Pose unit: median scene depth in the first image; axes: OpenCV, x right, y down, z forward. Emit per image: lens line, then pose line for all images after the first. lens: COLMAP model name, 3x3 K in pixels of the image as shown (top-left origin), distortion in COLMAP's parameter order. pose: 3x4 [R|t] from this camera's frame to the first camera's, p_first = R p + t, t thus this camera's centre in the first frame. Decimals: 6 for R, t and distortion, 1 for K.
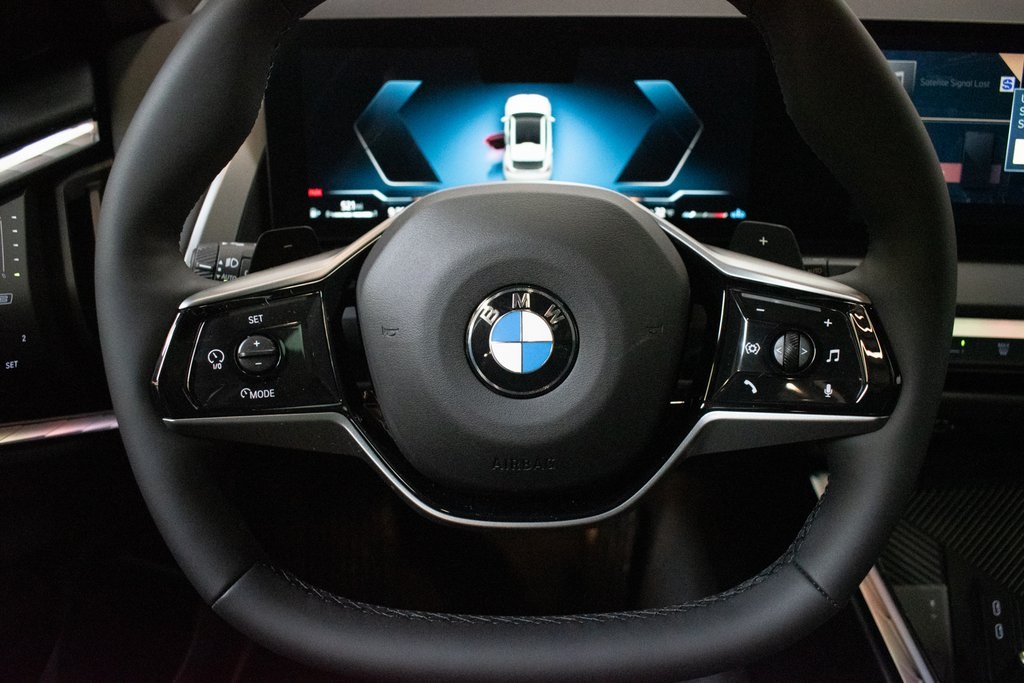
lens RADIAL K [[820.6, 0, 510.6], [0, 820.6, 338.6], [0, 0, 1]] dist [-0.102022, 0.015704]
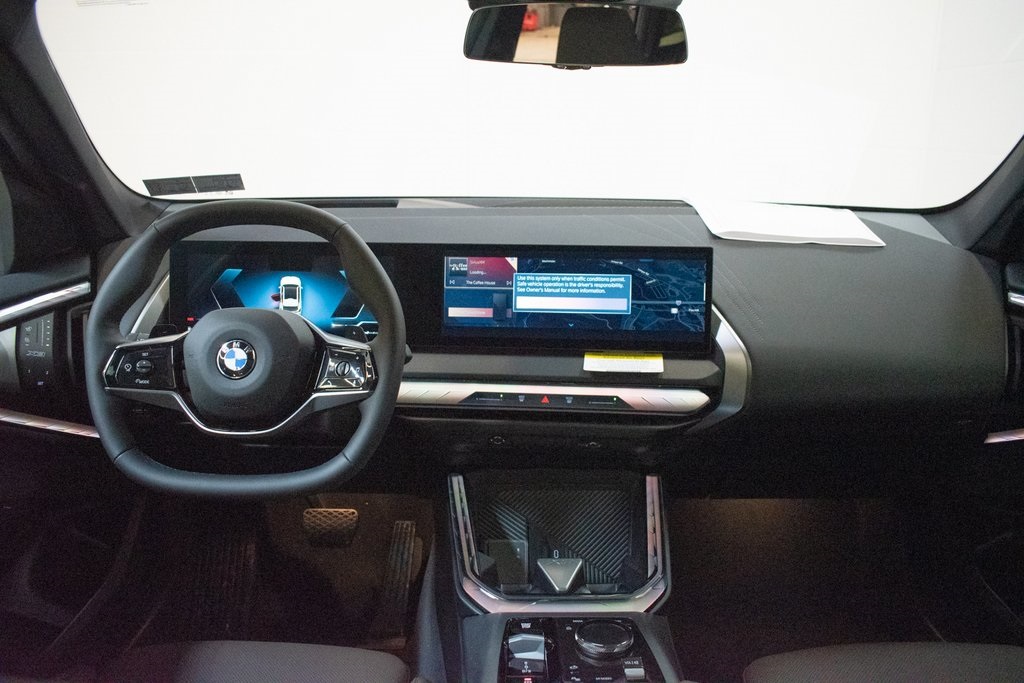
lens RADIAL K [[820.6, 0, 512.5], [0, 820.6, 342.4], [0, 0, 1]] dist [-0.102022, 0.015704]
pose [[0.999205, 0.019240, 0.034916, 0.599664], [-0.010898, 0.974298, -0.224999, 0.391707], [-0.038347, 0.224440, 0.973733, -1.214880]]
